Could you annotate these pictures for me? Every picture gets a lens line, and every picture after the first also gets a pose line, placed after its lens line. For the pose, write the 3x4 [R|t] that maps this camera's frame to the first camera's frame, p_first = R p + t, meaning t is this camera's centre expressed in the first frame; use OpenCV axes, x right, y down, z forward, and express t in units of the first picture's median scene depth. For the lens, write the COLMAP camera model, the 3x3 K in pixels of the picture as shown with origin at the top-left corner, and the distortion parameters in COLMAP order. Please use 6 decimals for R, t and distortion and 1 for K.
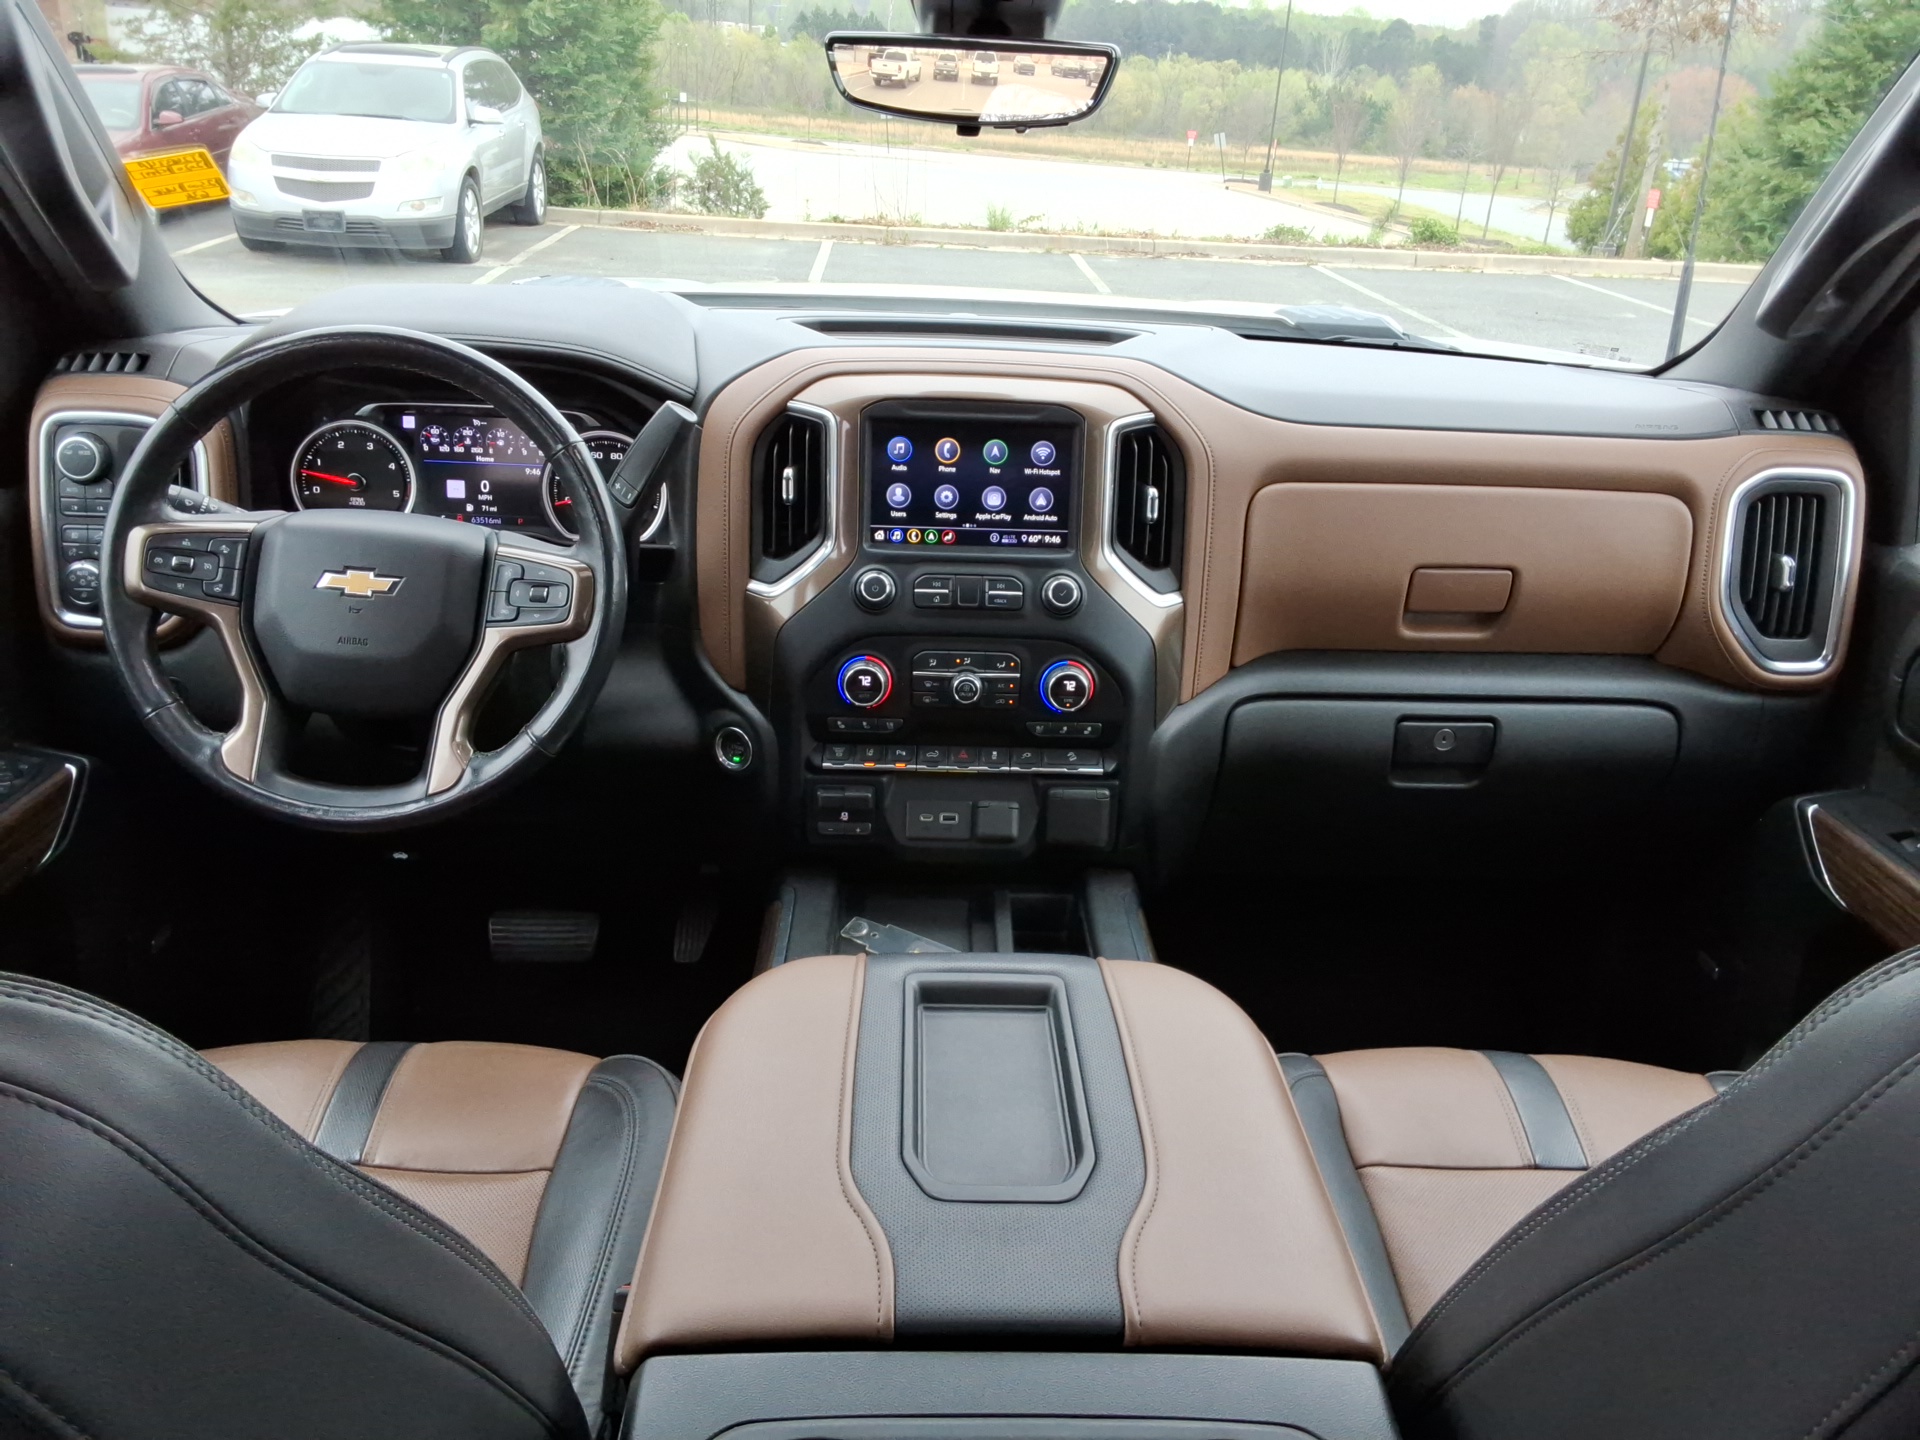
lens RADIAL K [[1536.2, 0, 970.0], [0, 1536.2, 693.4], [0, 0, 1]] dist [0.111187, -0.169166]
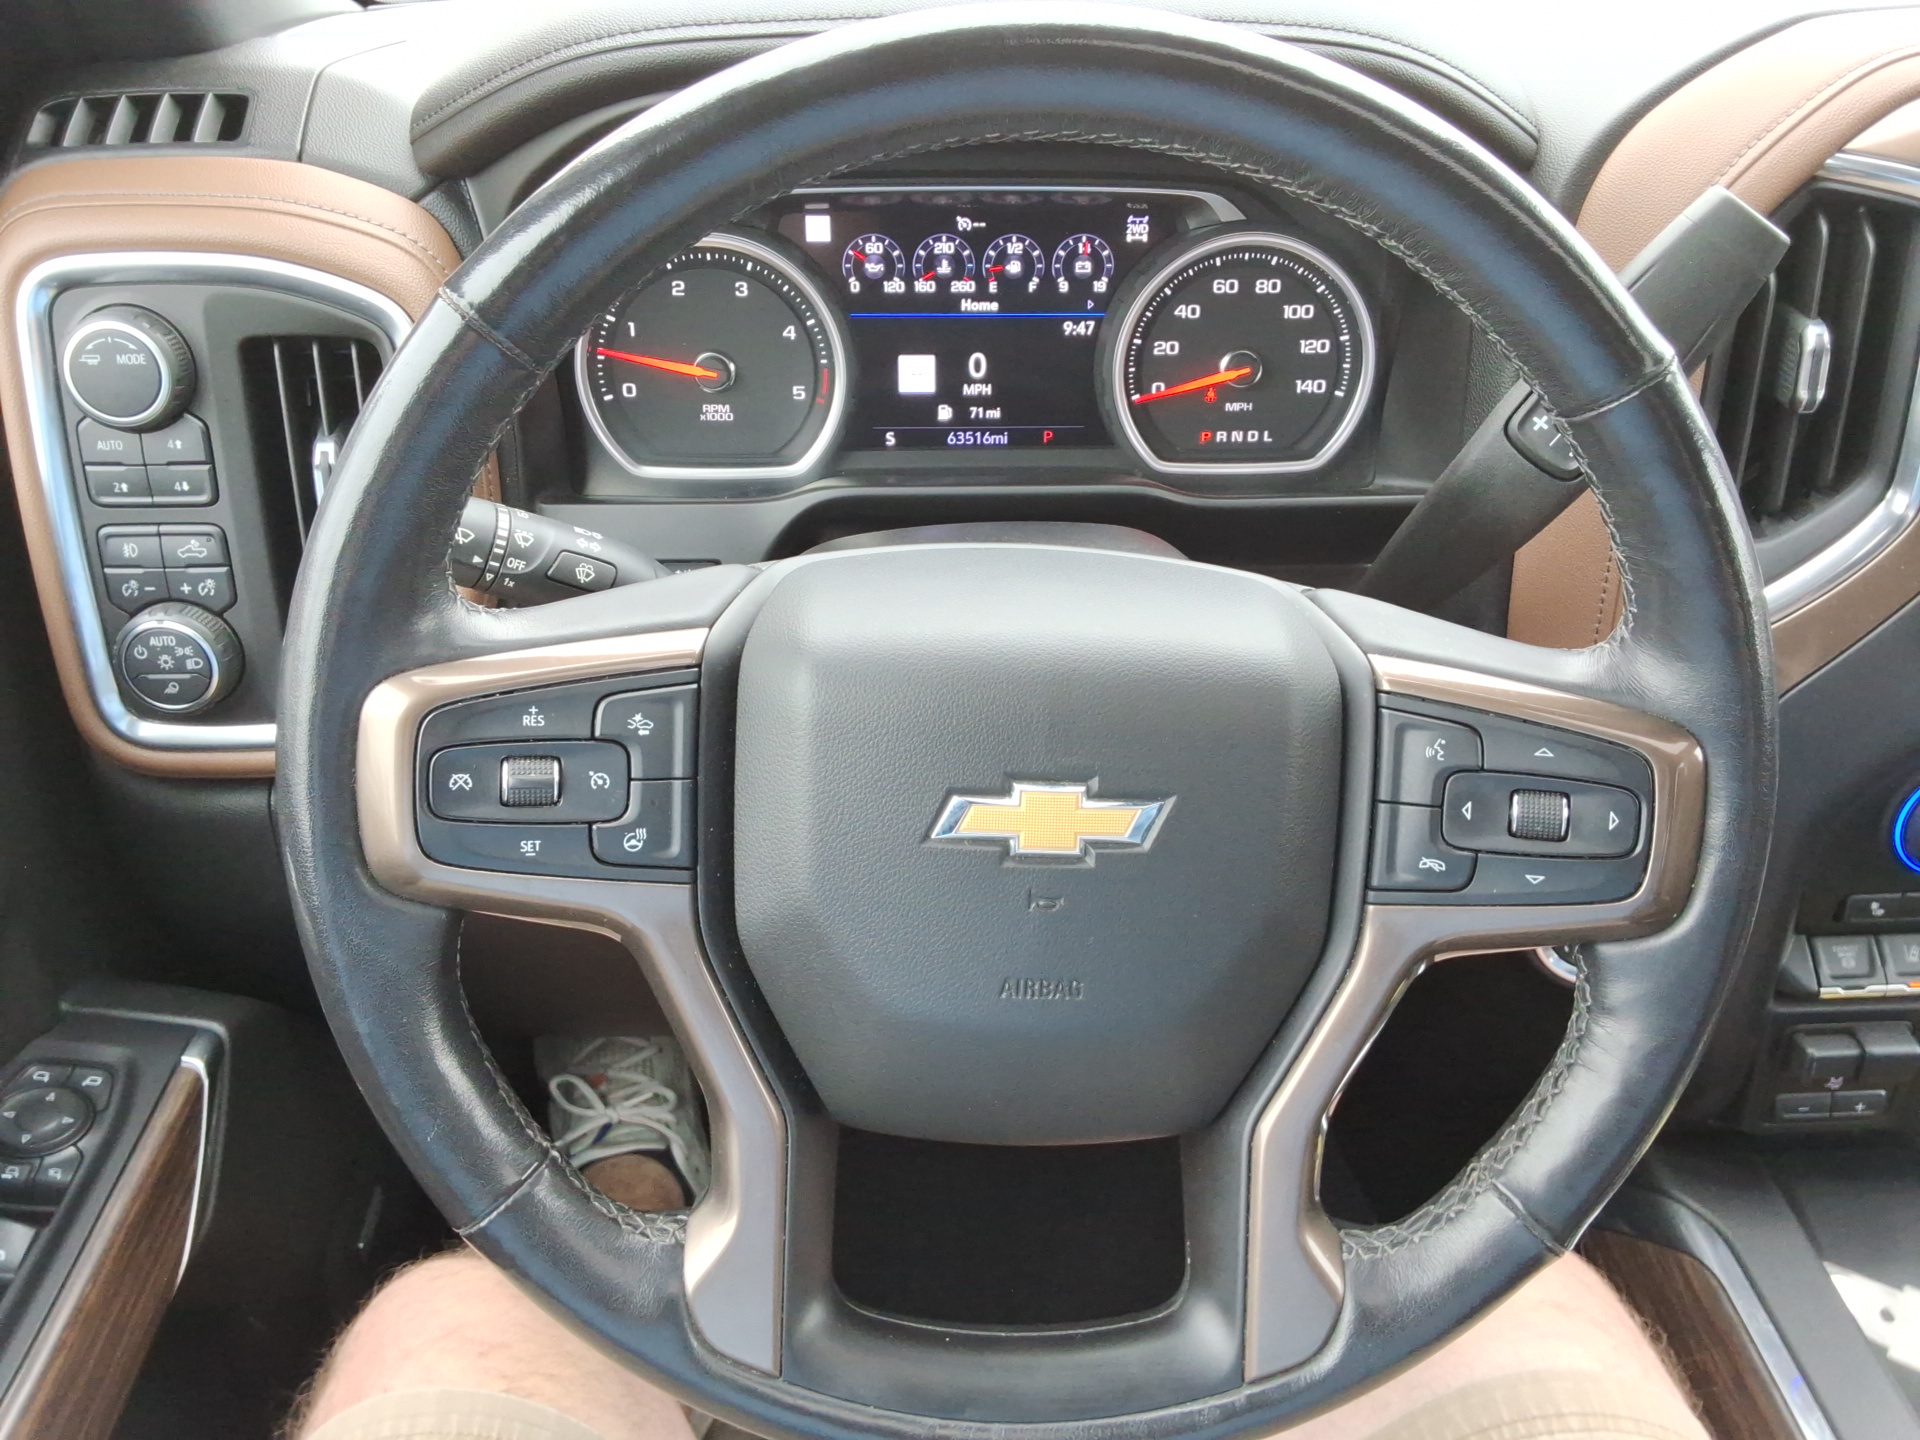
lens RADIAL K [[1536.2, 0, 988.8], [0, 1536.2, 709.9], [0, 0, 1]] dist [0.111187, -0.169166]
pose [[0.999280, -0.036664, 0.009790, -0.318757], [0.033829, 0.977549, 0.207976, -0.129183], [-0.017196, -0.207495, 0.978085, 0.526807]]
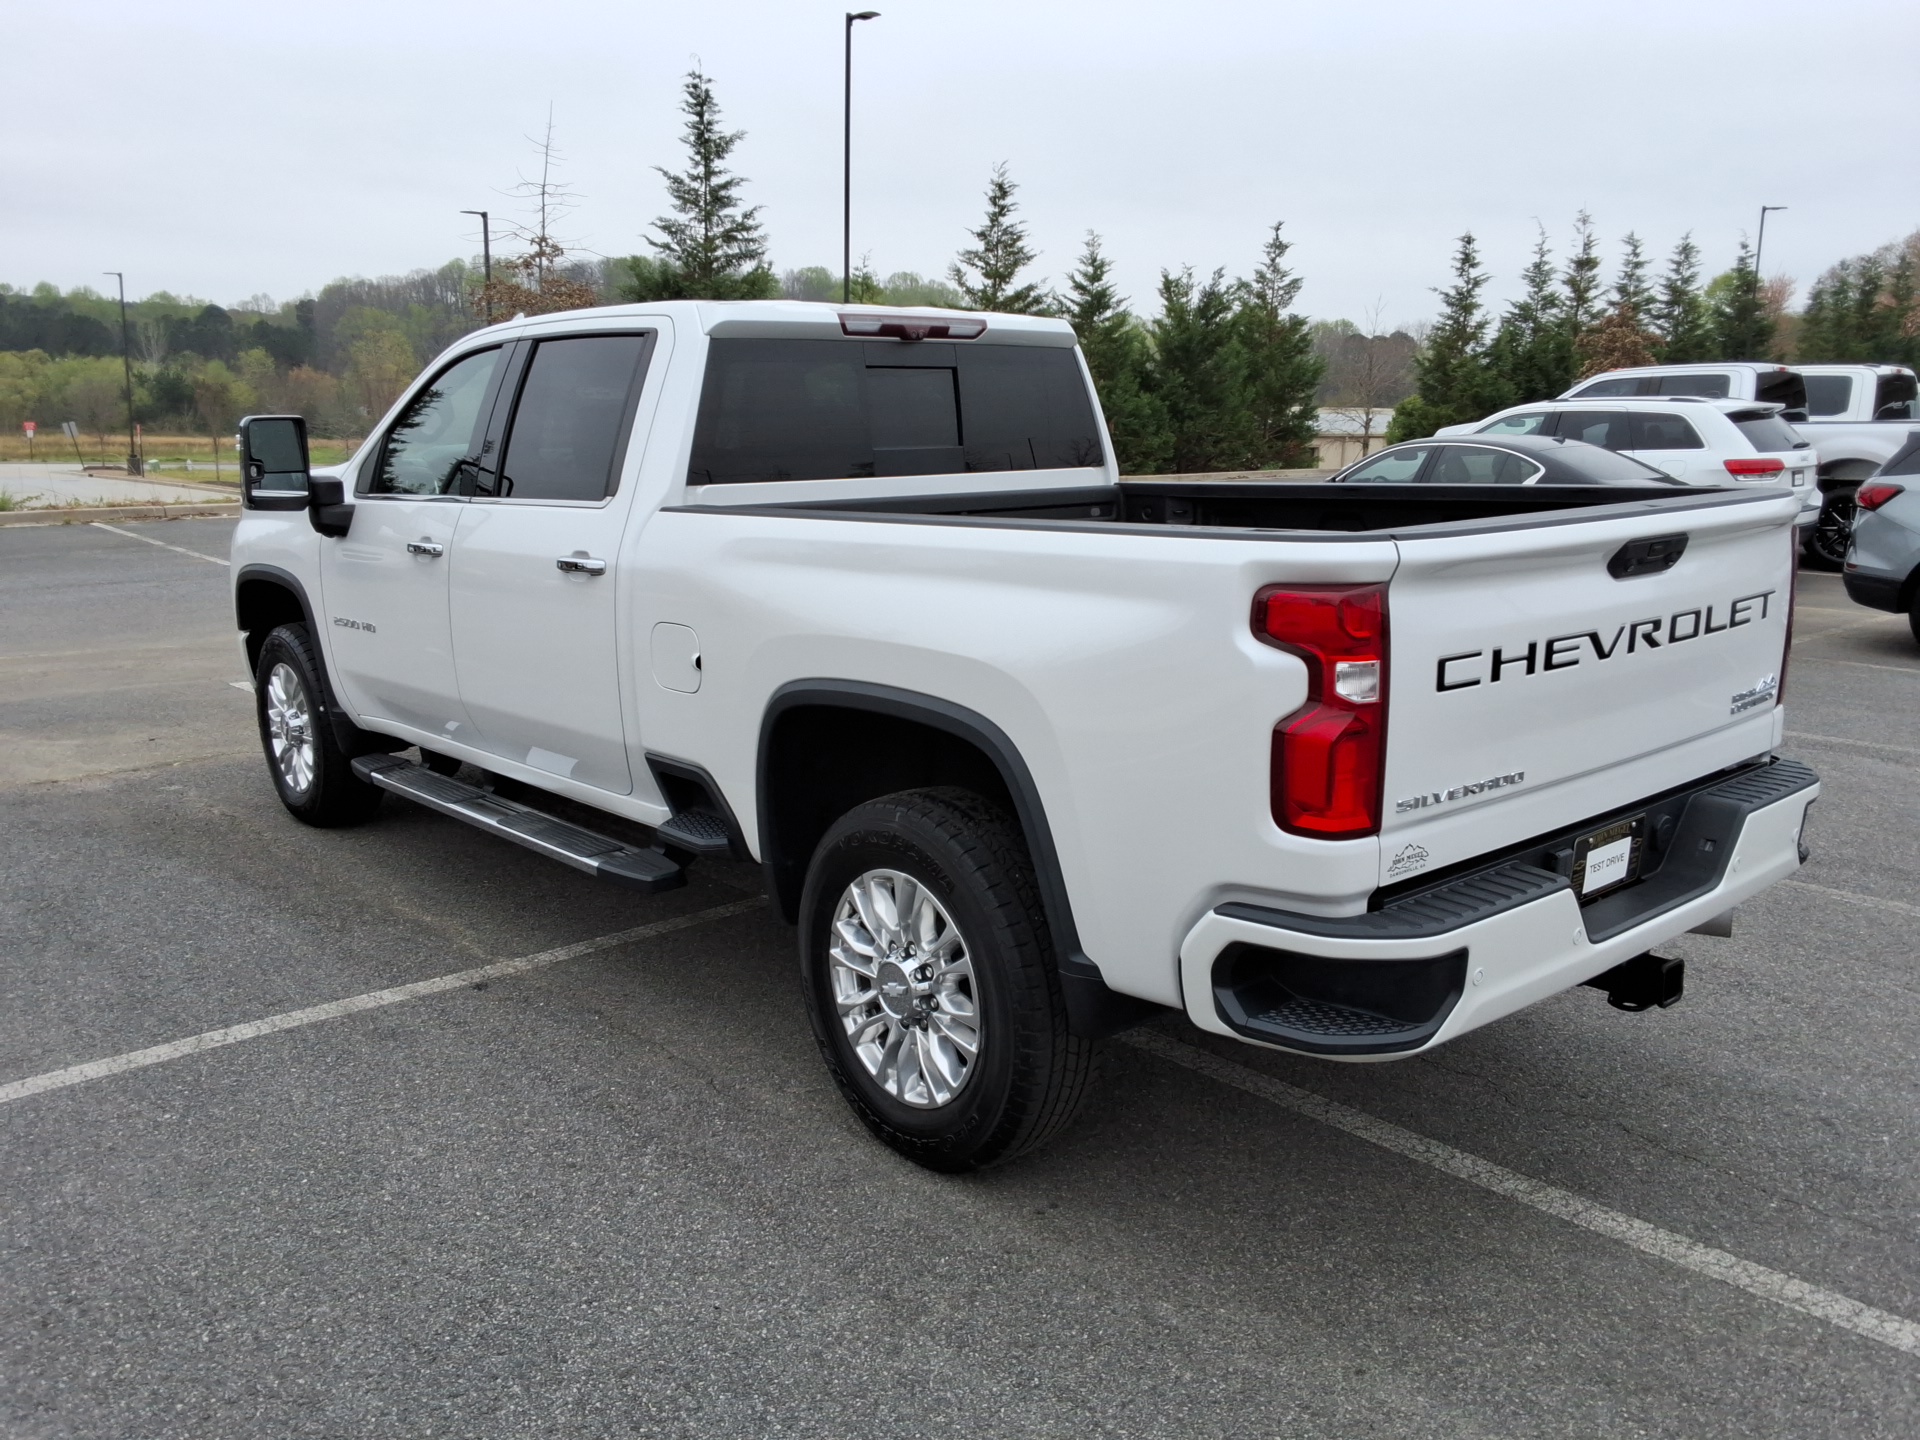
lens RADIAL K [[1536.2, 0, 981.7], [0, 1536.2, 700.0], [0, 0, 1]] dist [0.111187, -0.169166]
pose [[0.766621, -0.169628, 0.619289, -2.000732], [0.265186, 0.962019, -0.064771, 1.054055], [-0.584781, 0.213881, 0.782487, -2.984551]]
